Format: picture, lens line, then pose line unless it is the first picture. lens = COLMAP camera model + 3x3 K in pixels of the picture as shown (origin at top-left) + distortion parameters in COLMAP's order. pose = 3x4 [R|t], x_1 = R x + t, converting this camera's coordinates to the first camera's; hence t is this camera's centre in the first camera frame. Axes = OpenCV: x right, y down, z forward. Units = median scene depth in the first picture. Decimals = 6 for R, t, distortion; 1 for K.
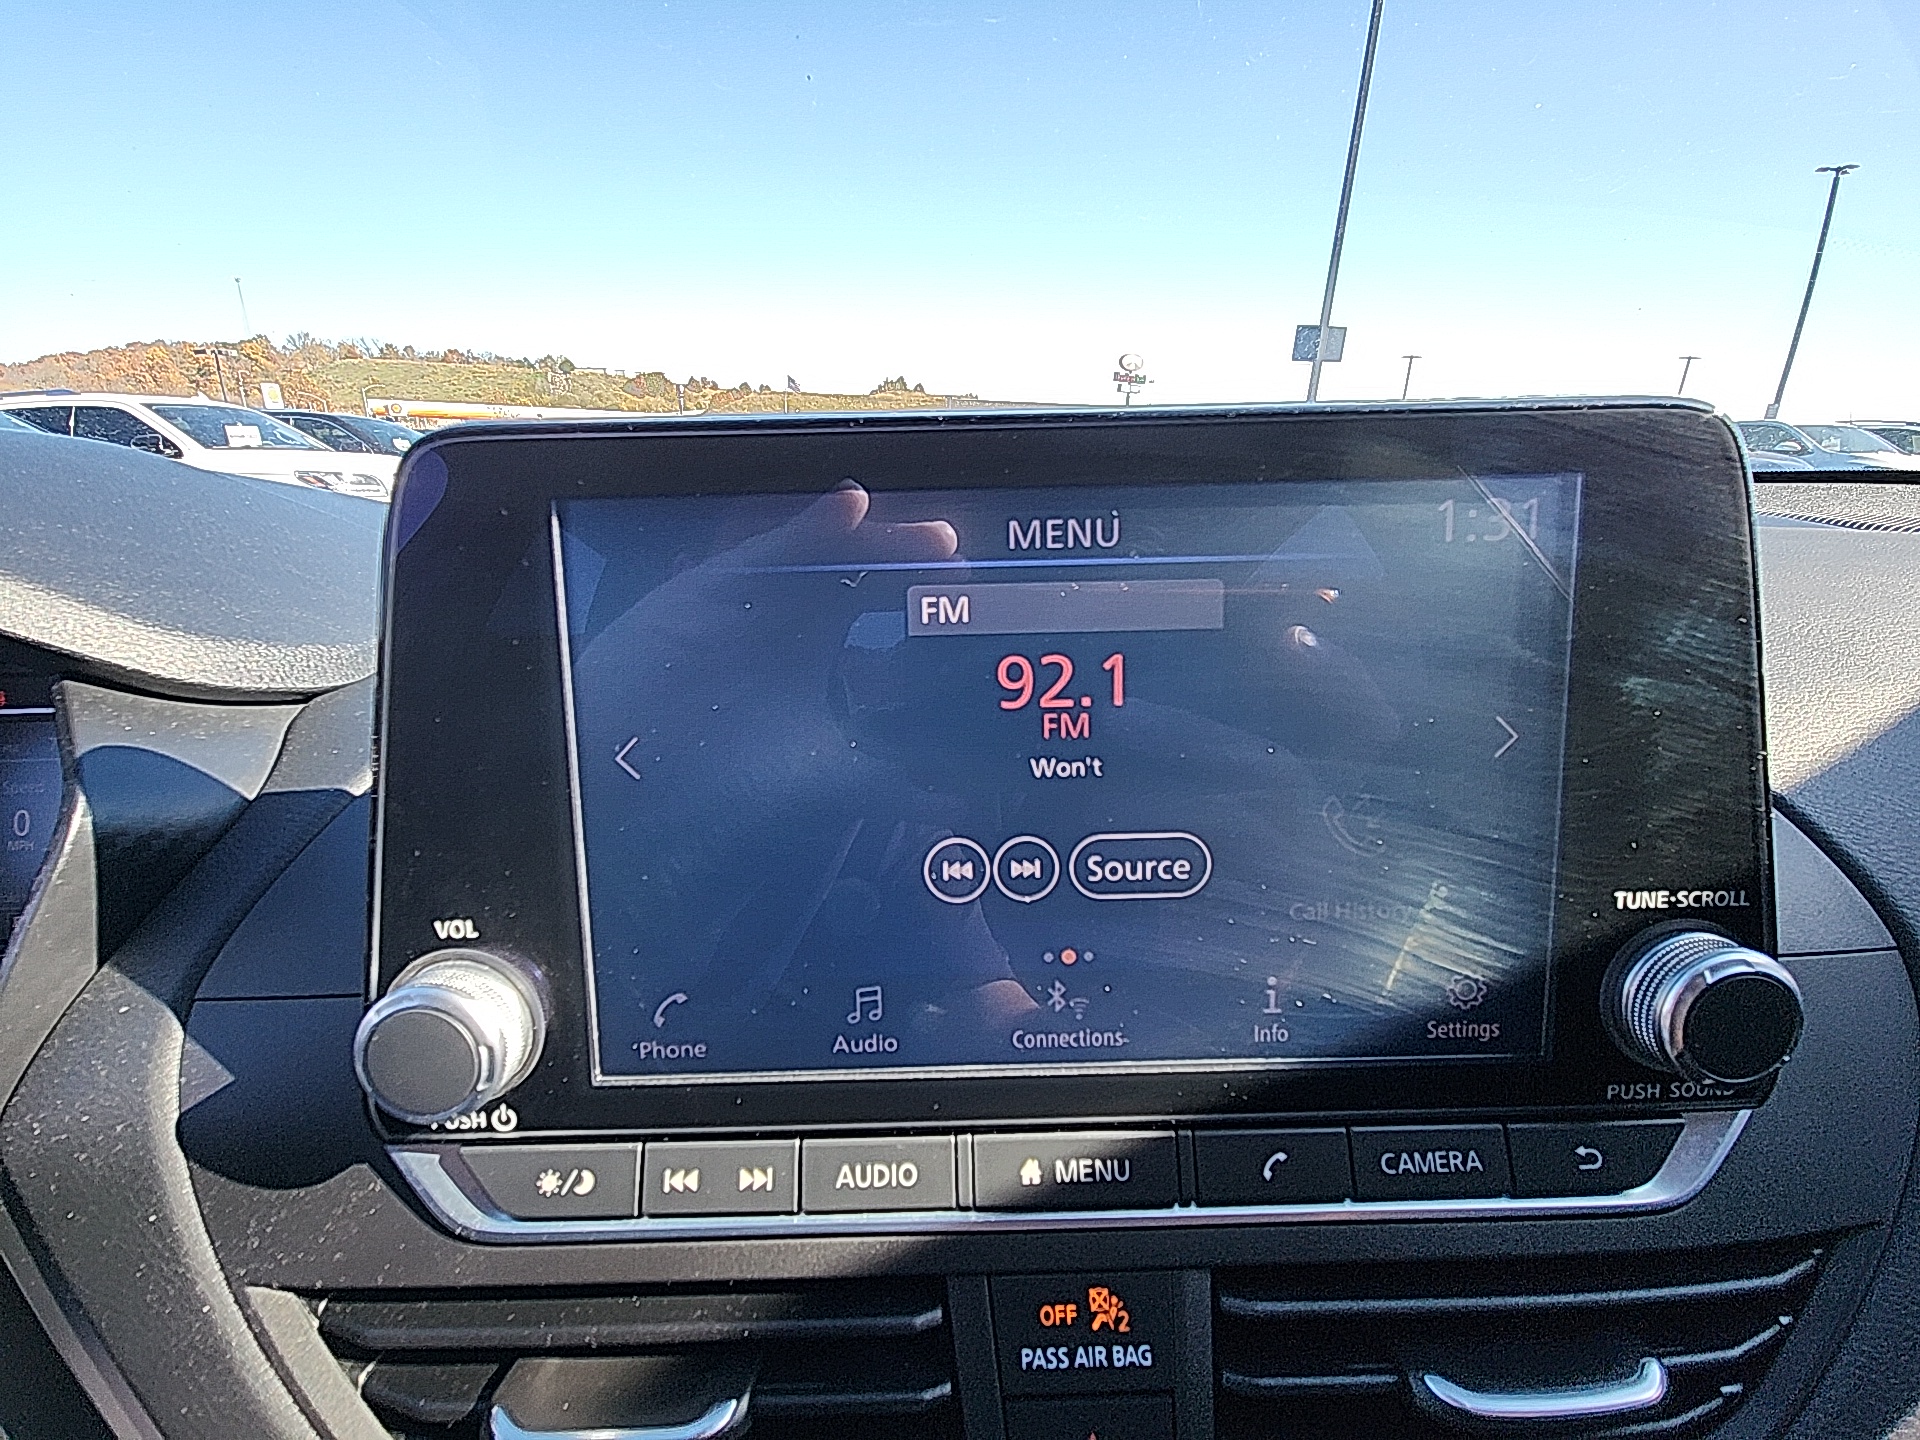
lens RADIAL K [[772.9, 0, 952.2], [0, 772.9, 703.6], [0, 0, 1]] dist [0.014030, -0.006166]
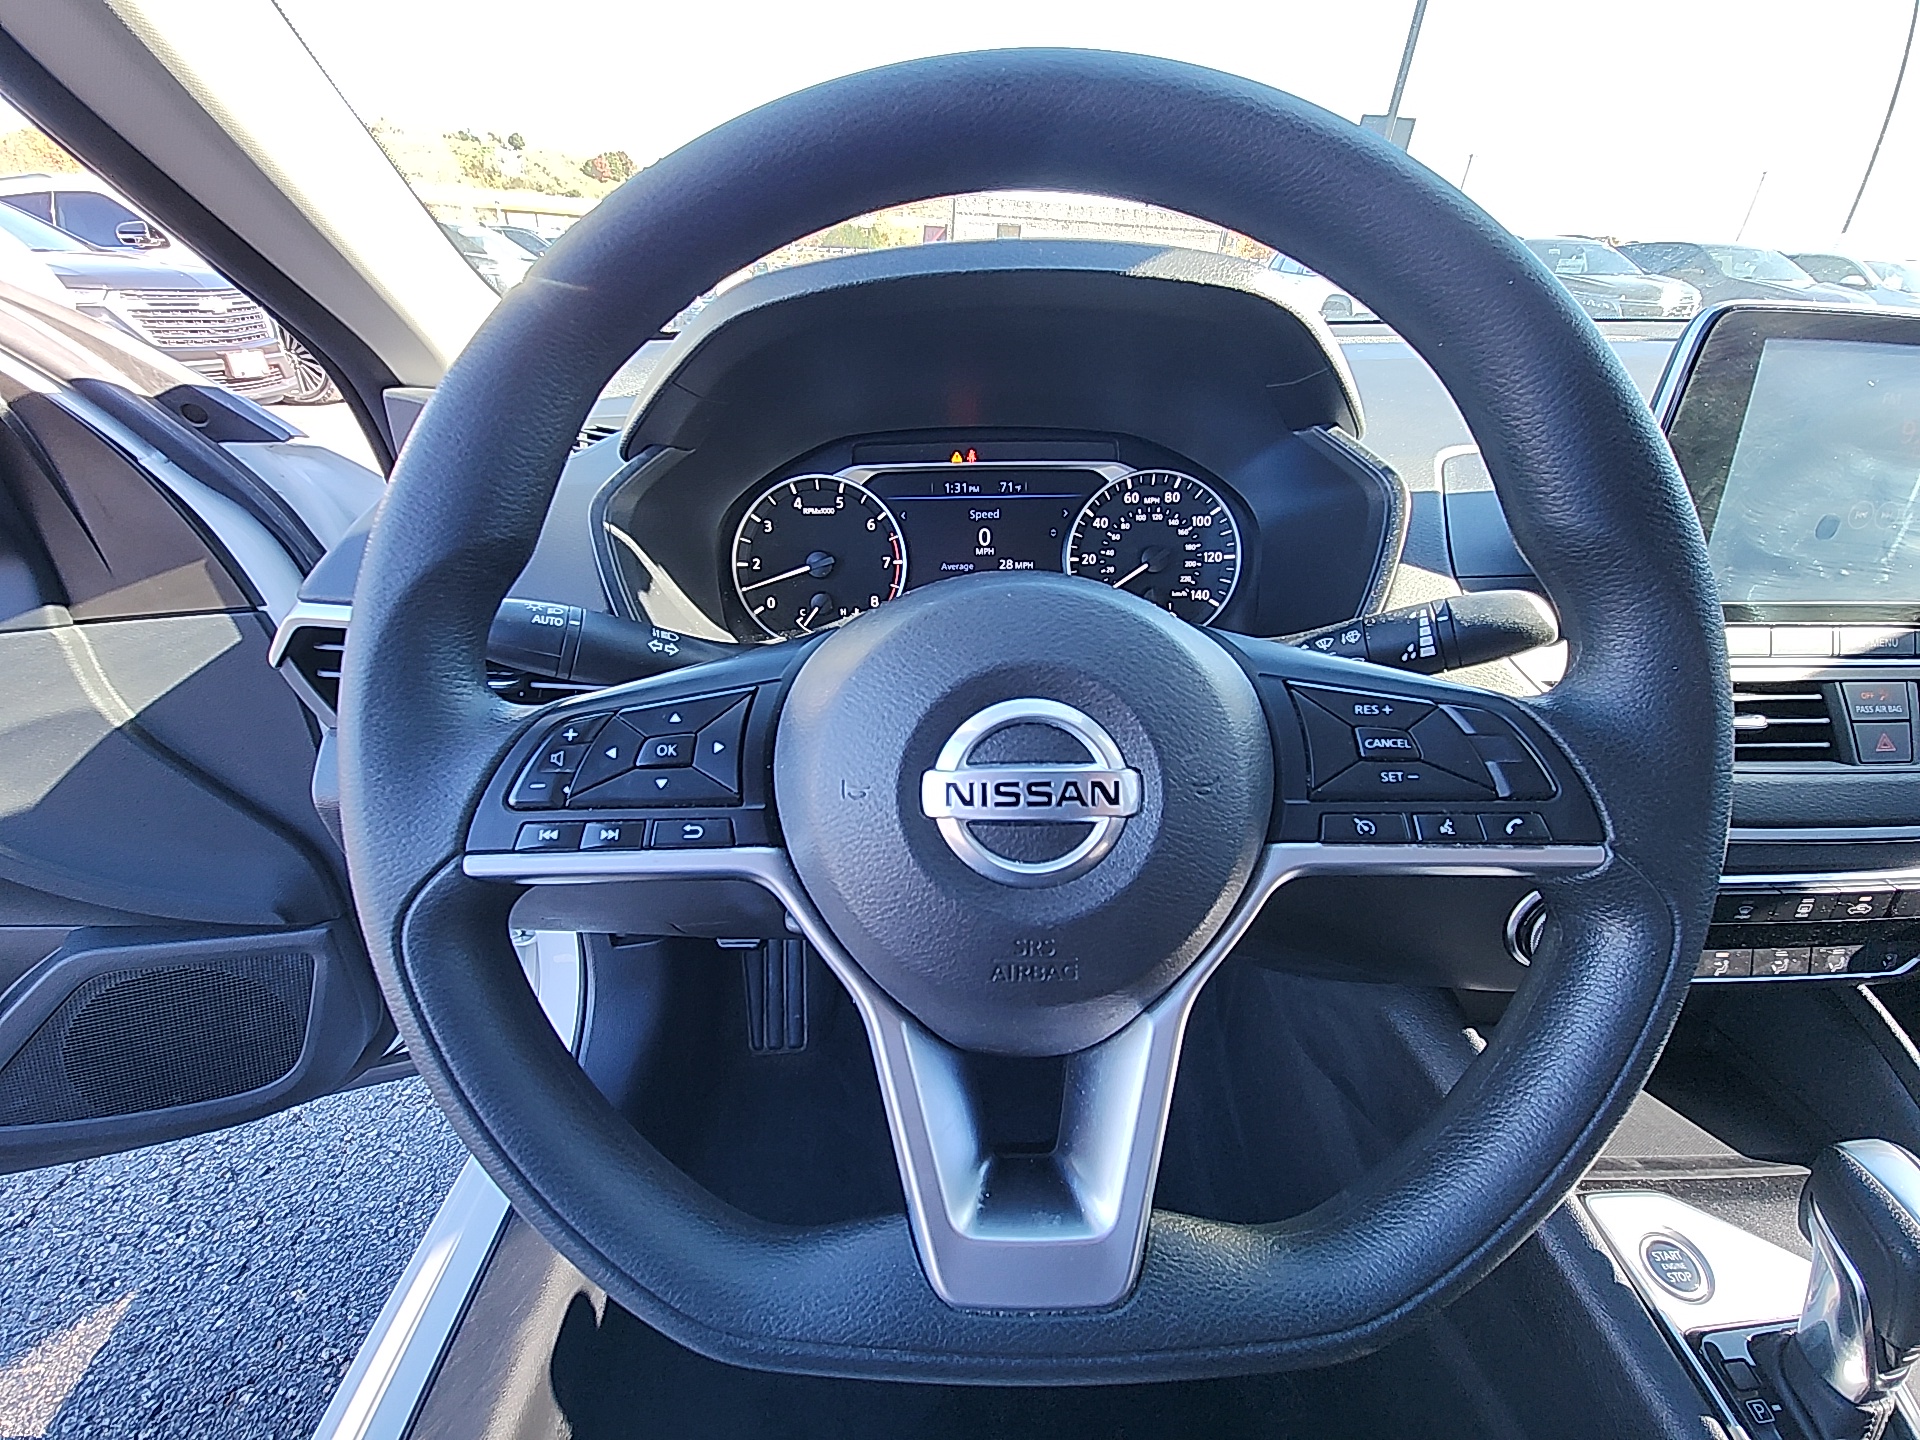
lens RADIAL K [[780.9, 0, 953.7], [0, 780.9, 695.5], [0, 0, 1]] dist [0.027409, -0.019360]
pose [[0.999724, 0.018926, 0.013950, -2.738939], [-0.021253, 0.981186, 0.191890, 0.359290], [-0.010056, -0.192134, 0.981317, -1.384811]]
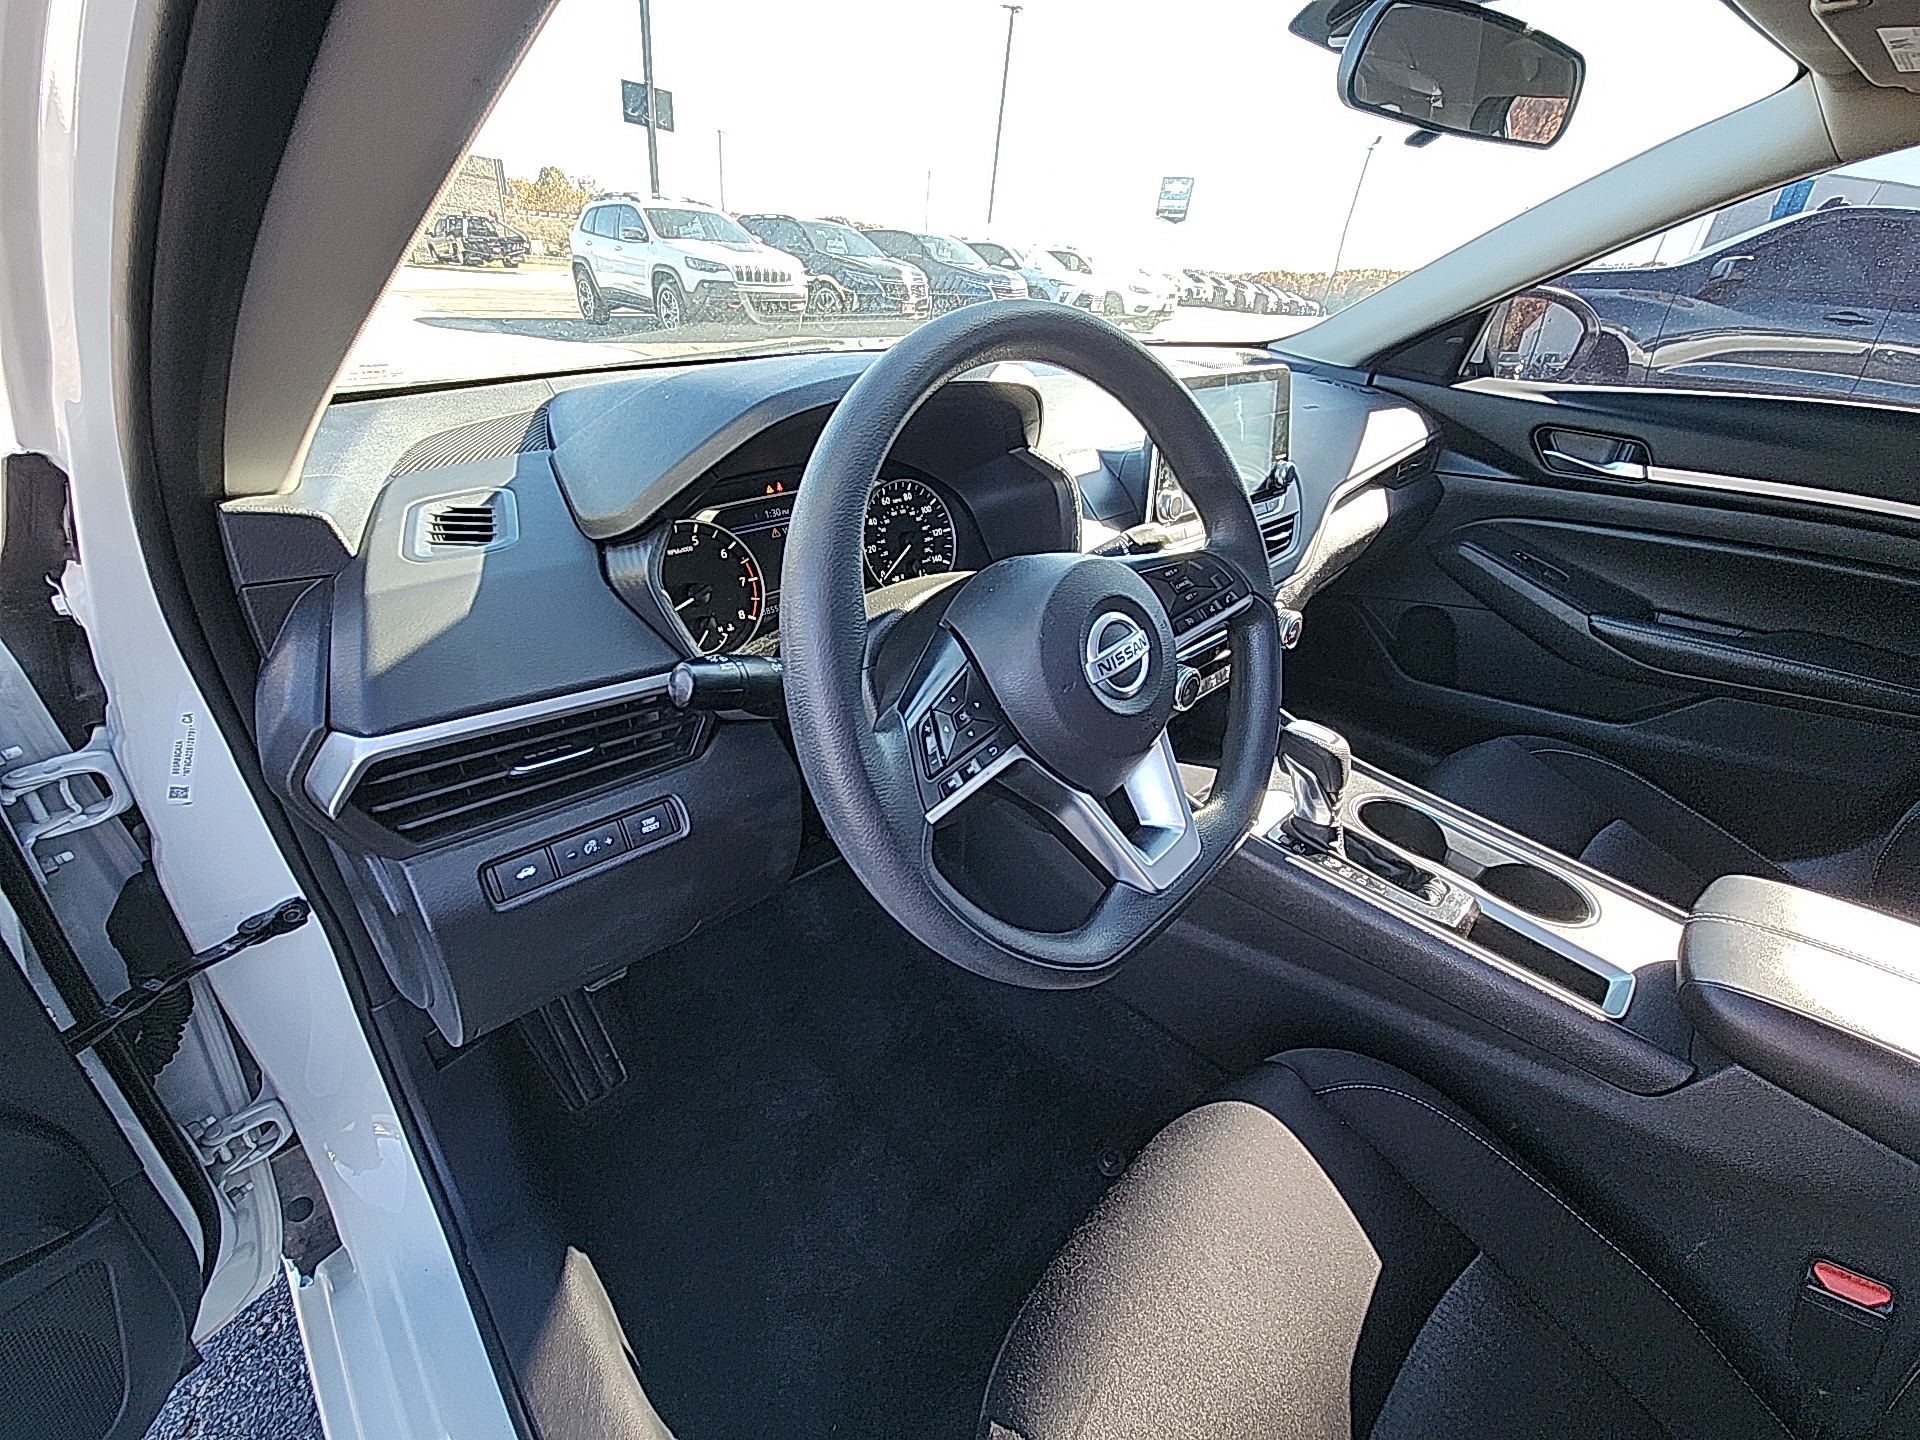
lens RADIAL K [[772.9, 0, 952.2], [0, 772.9, 703.6], [0, 0, 1]] dist [0.014030, -0.006166]
pose [[0.728376, -0.287636, 0.621880, -4.951252], [0.132303, 0.949579, 0.284246, 0.040291], [-0.672283, -0.124761, 0.729705, -1.810332]]
